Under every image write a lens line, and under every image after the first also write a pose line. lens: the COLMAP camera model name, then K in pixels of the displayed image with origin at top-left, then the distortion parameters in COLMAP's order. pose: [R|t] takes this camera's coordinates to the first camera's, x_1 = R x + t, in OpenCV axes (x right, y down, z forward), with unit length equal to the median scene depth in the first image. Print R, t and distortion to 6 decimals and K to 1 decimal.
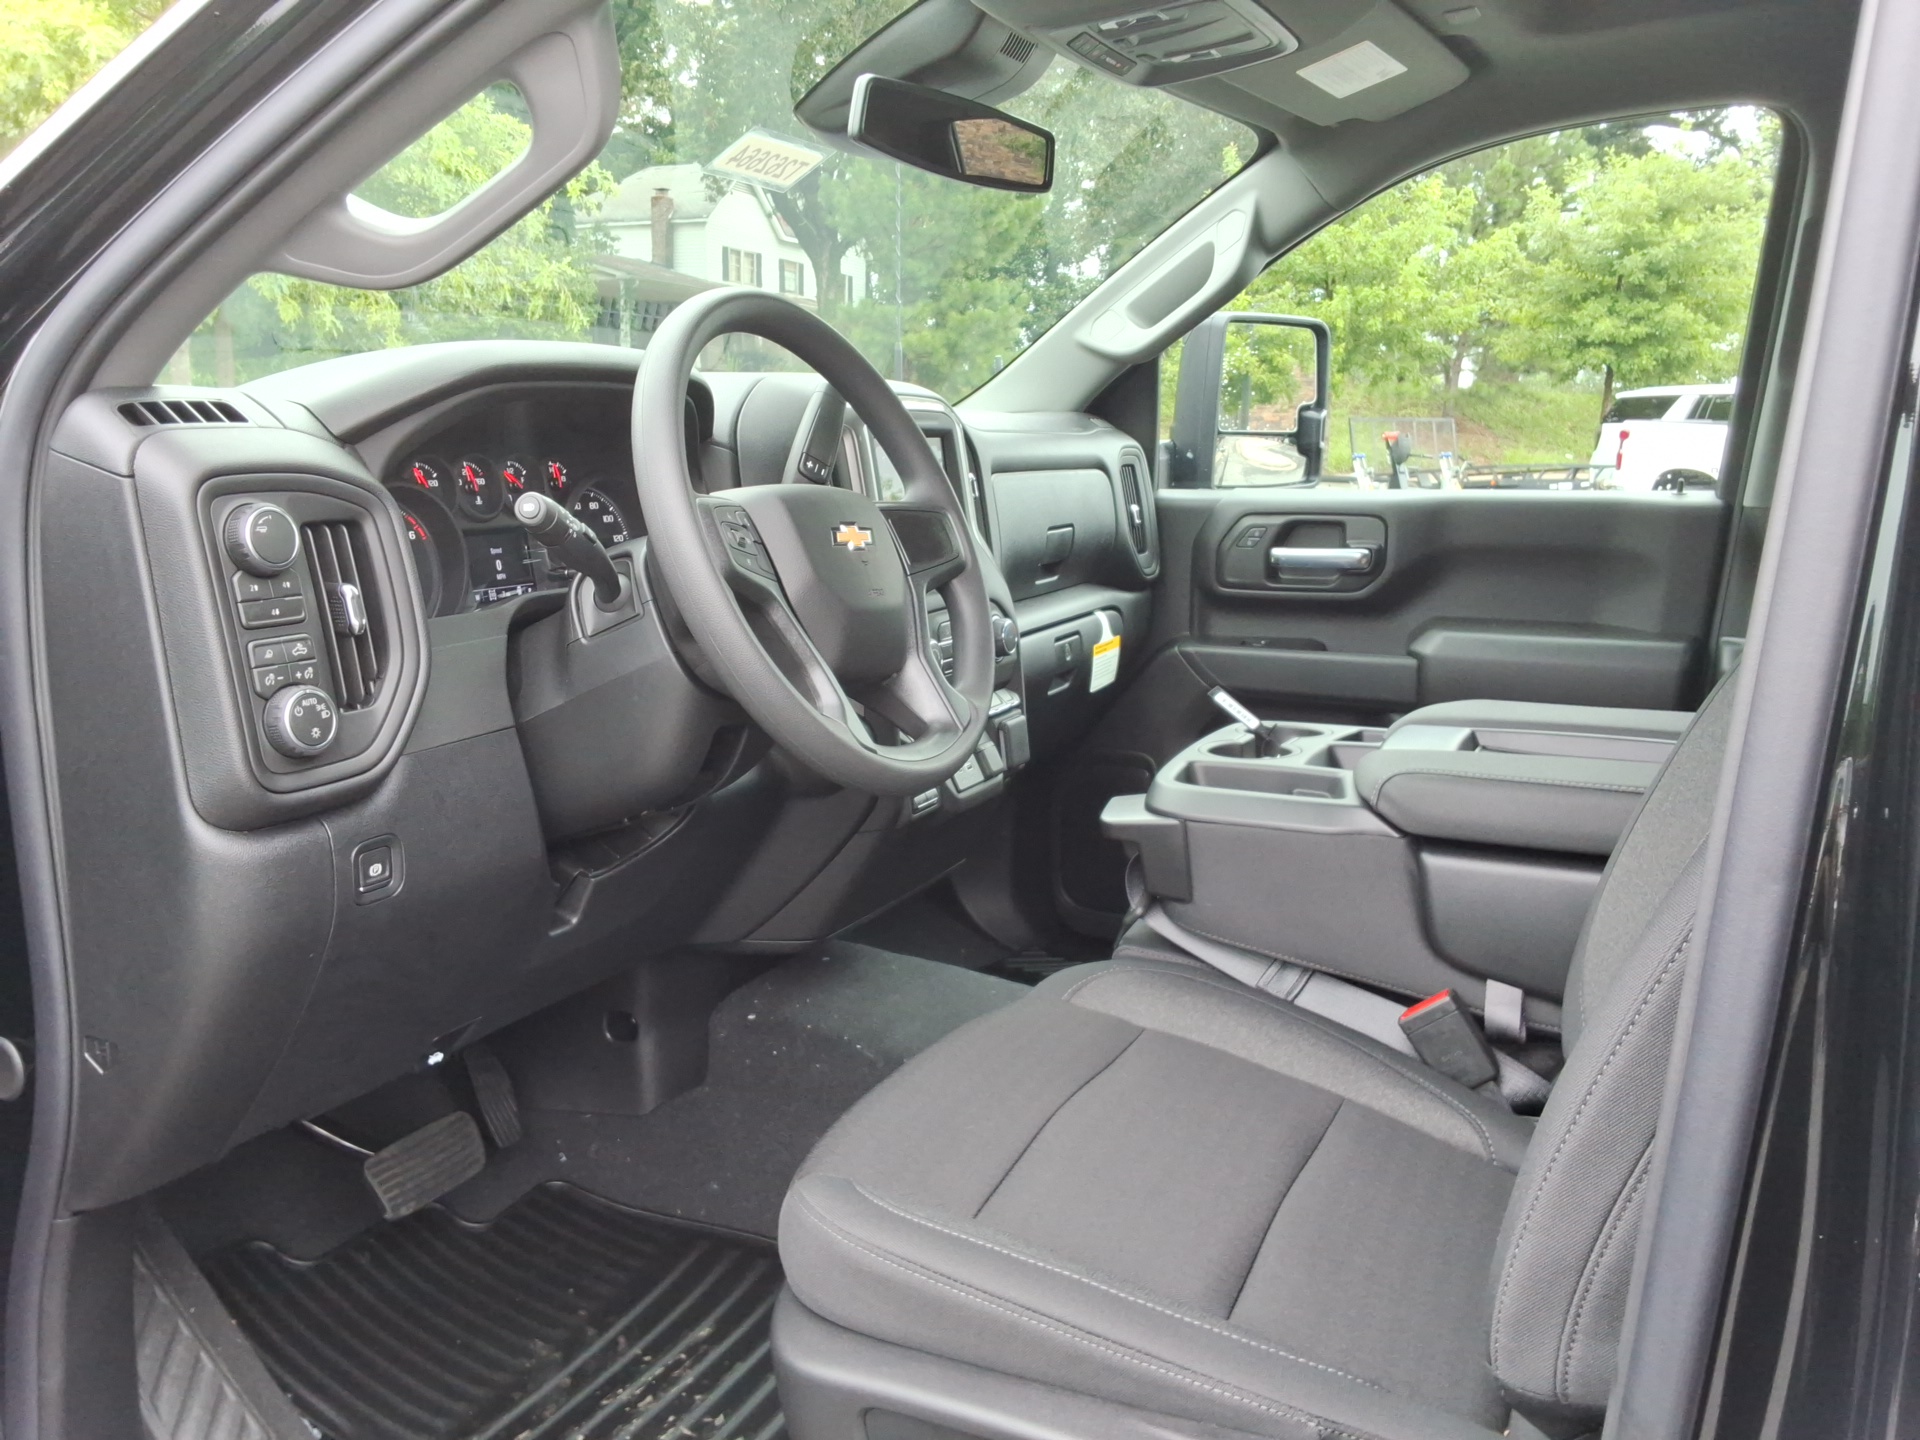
lens RADIAL K [[1548.0, 0, 977.6], [0, 1548.0, 694.0], [0, 0, 1]] dist [0.097692, -0.166863]
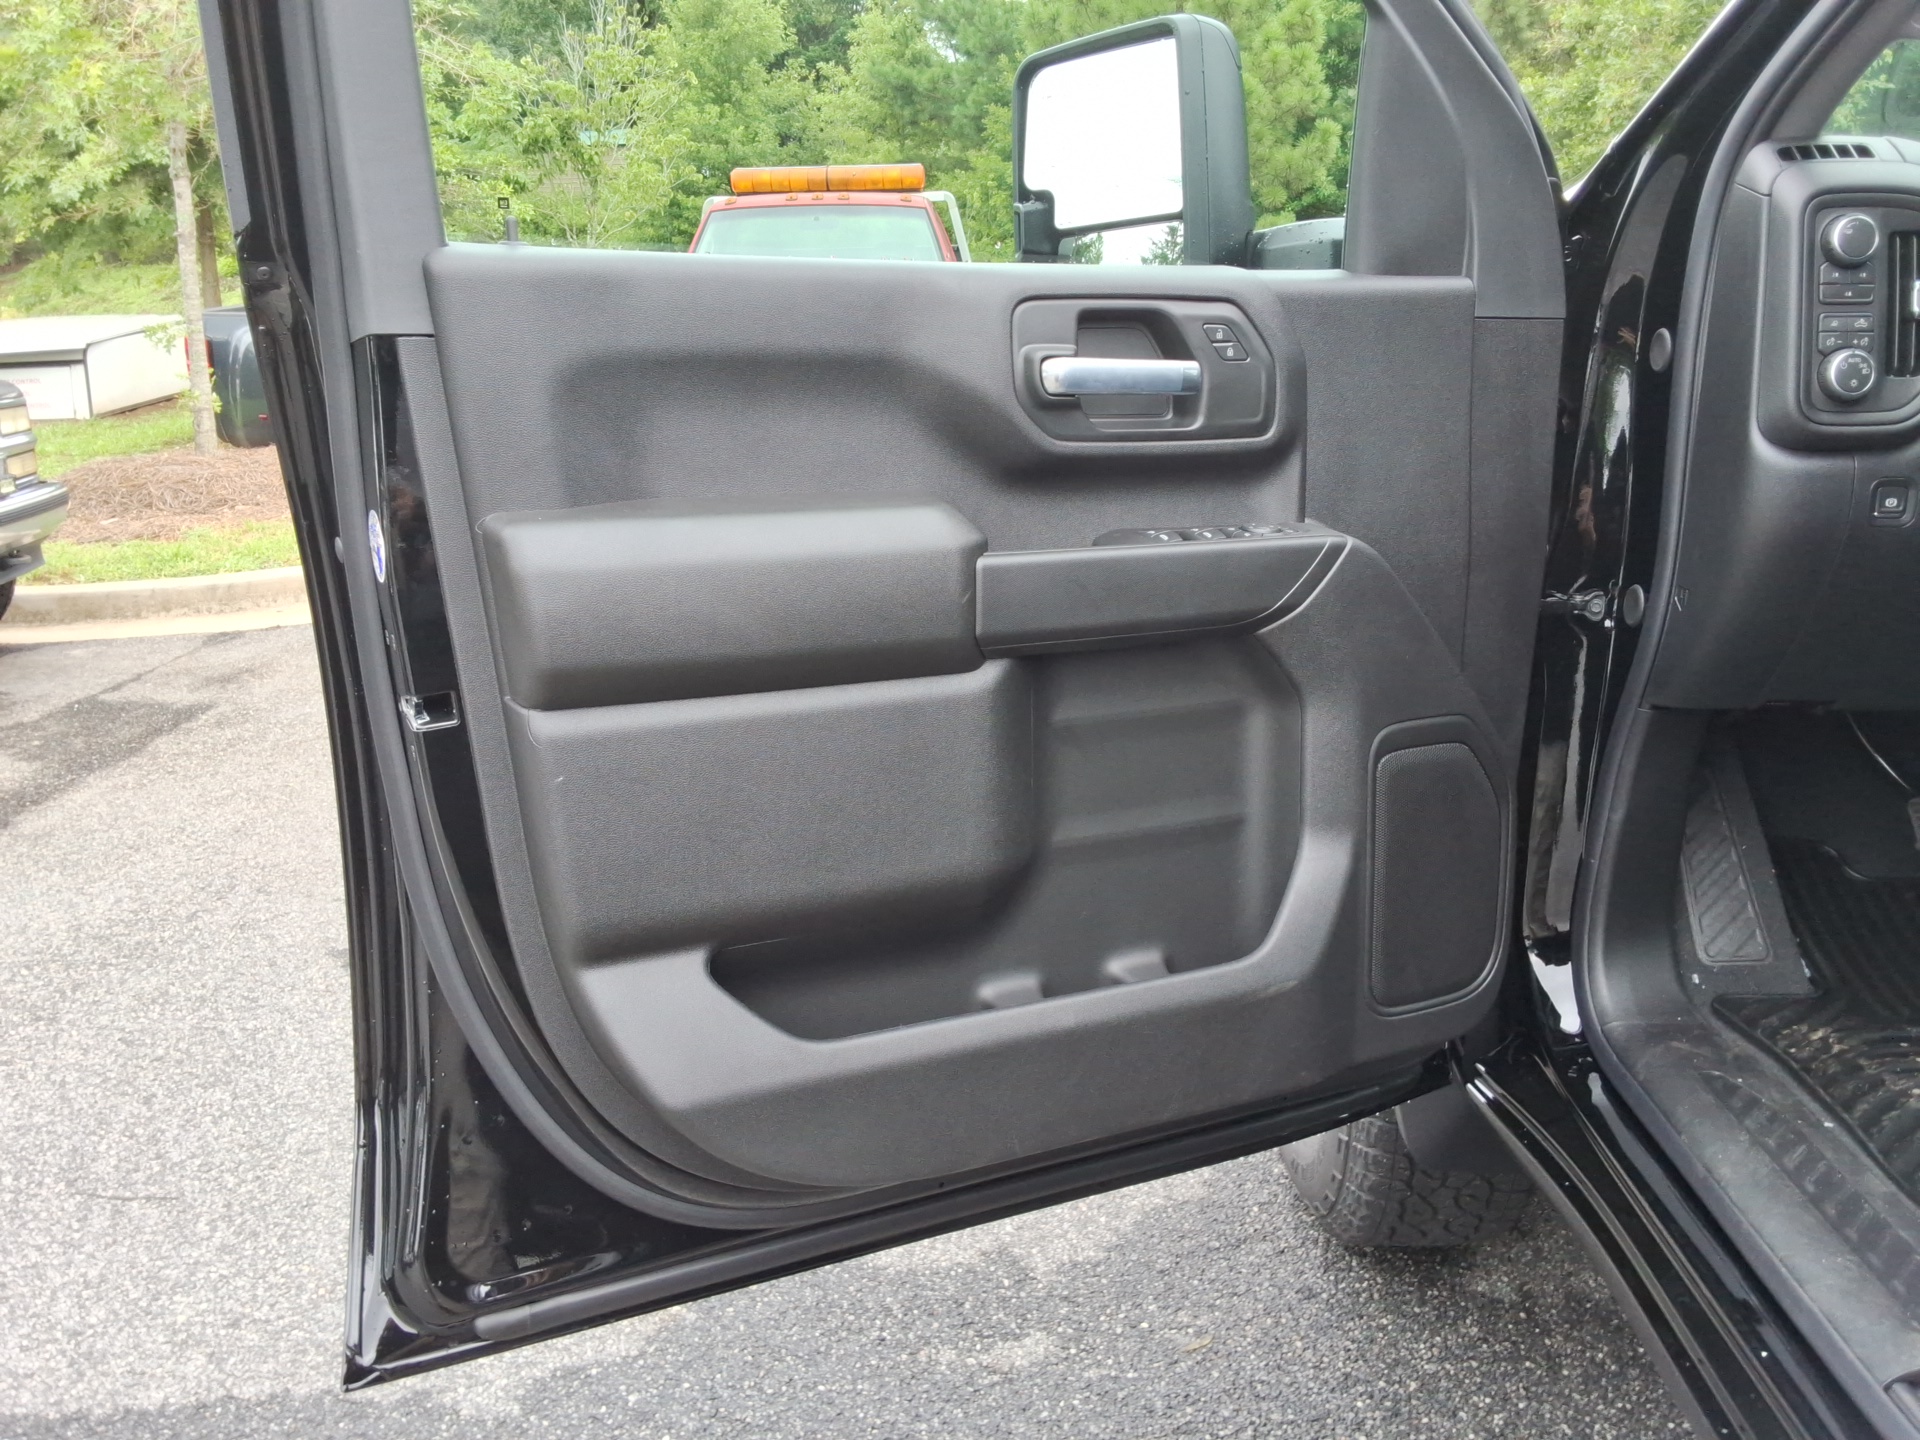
lens RADIAL K [[1535.4, 0, 968.4], [0, 1535.4, 708.9], [0, 0, 1]] dist [0.110749, -0.173824]
pose [[0.409927, 0.224325, -0.884103, 0.055912], [-0.143147, 0.973096, 0.180534, 0.017381], [0.900815, 0.052551, 0.431010, -0.029022]]
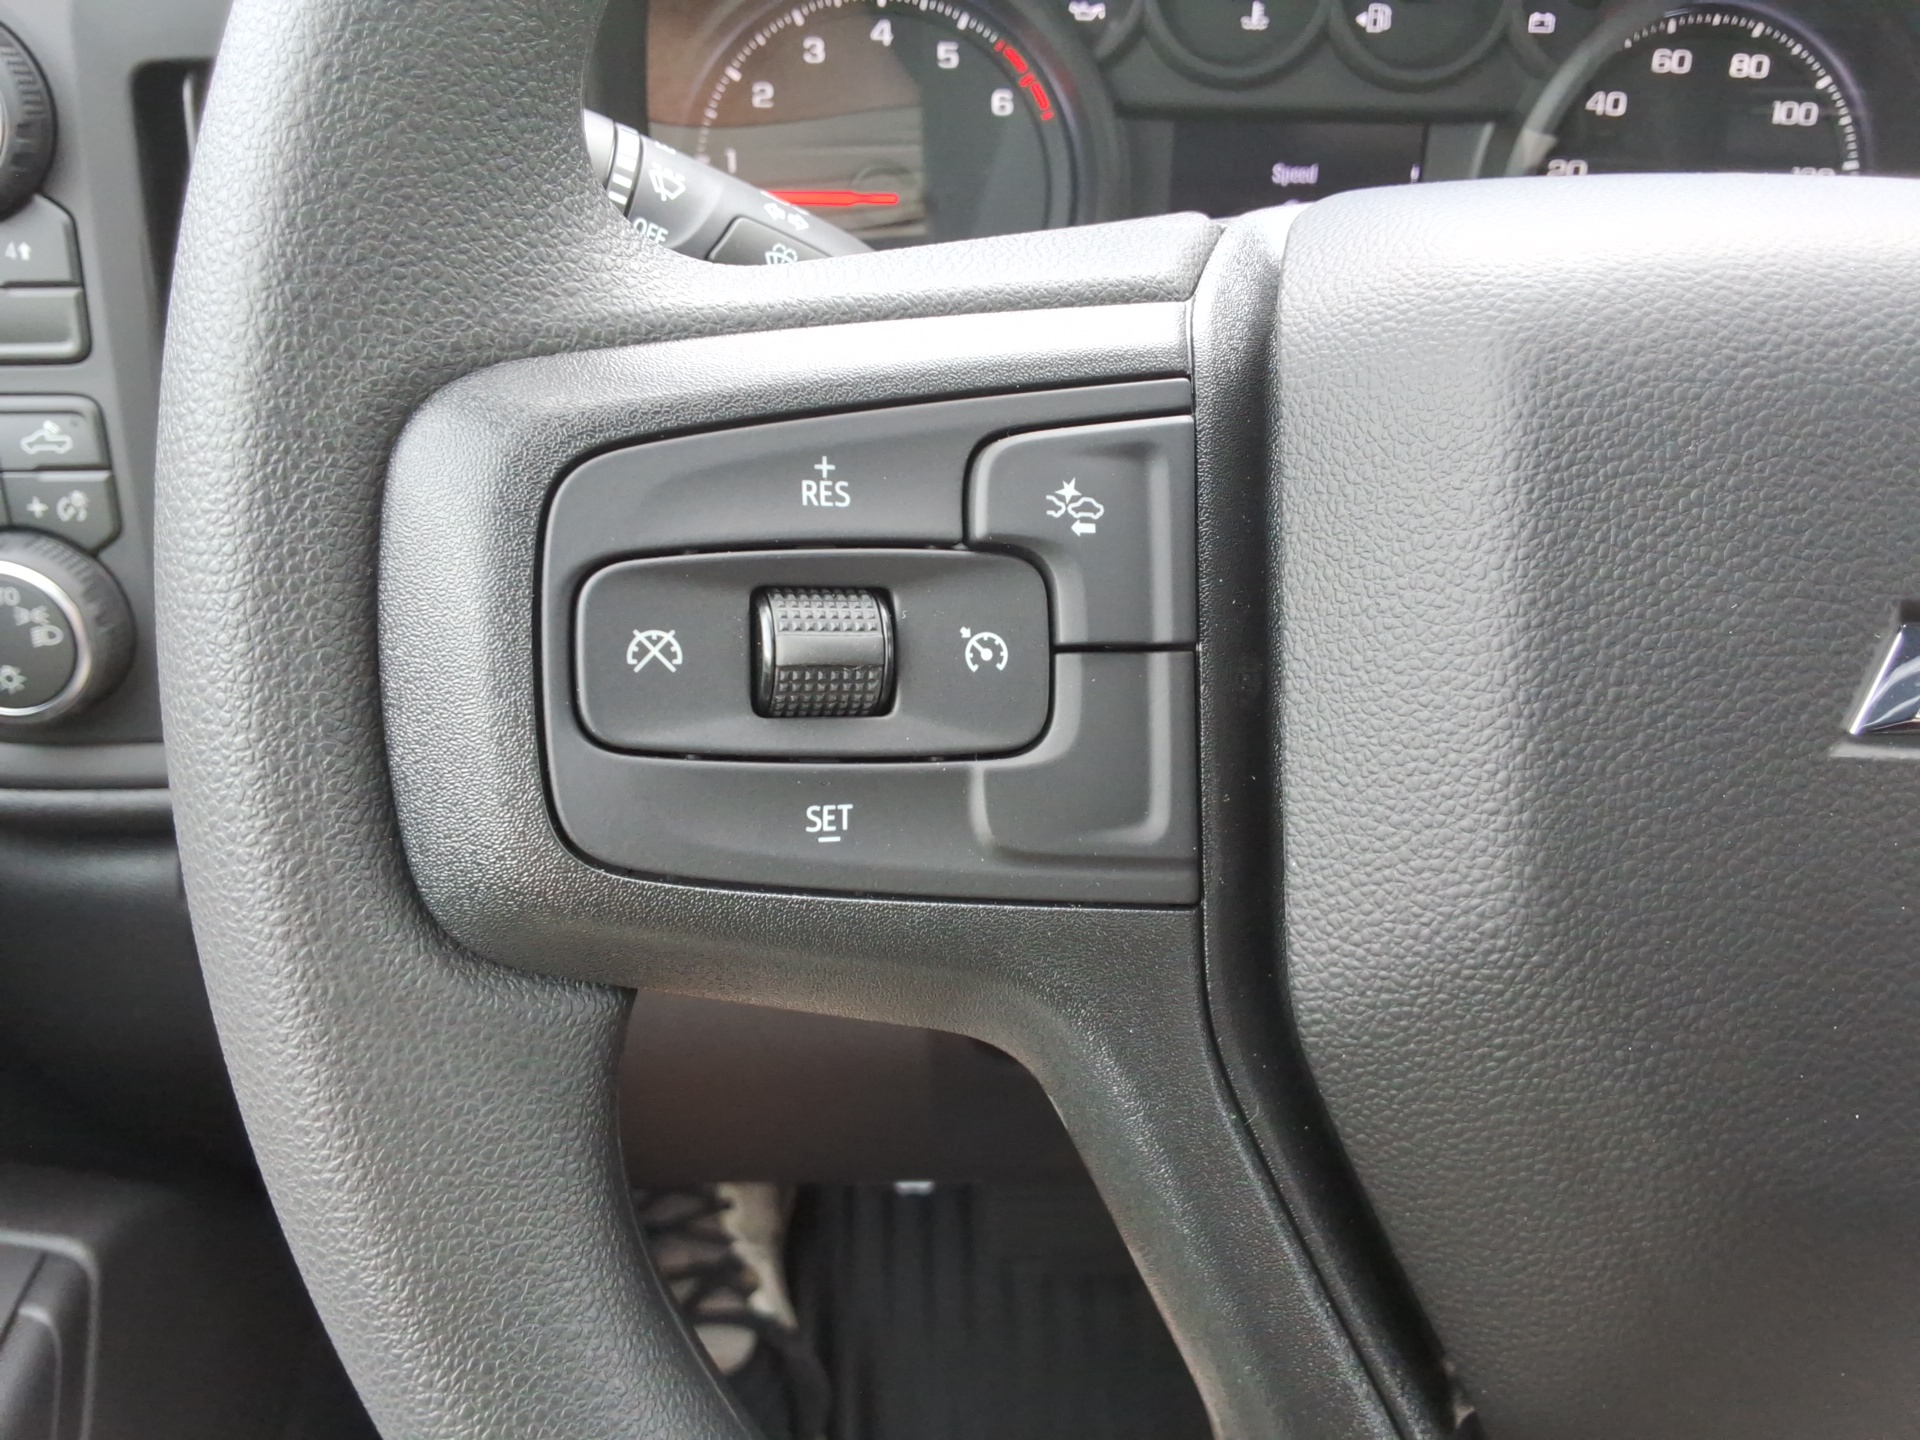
lens RADIAL K [[1553.9, 0, 948.6], [0, 1553.9, 707.8], [0, 0, 1]] dist [0.106224, -0.193602]
pose [[0.487212, 0.447563, -0.749874, -0.003690], [-0.171664, 0.891014, 0.420268, -0.017279], [0.856245, -0.076033, 0.510944, 0.106426]]
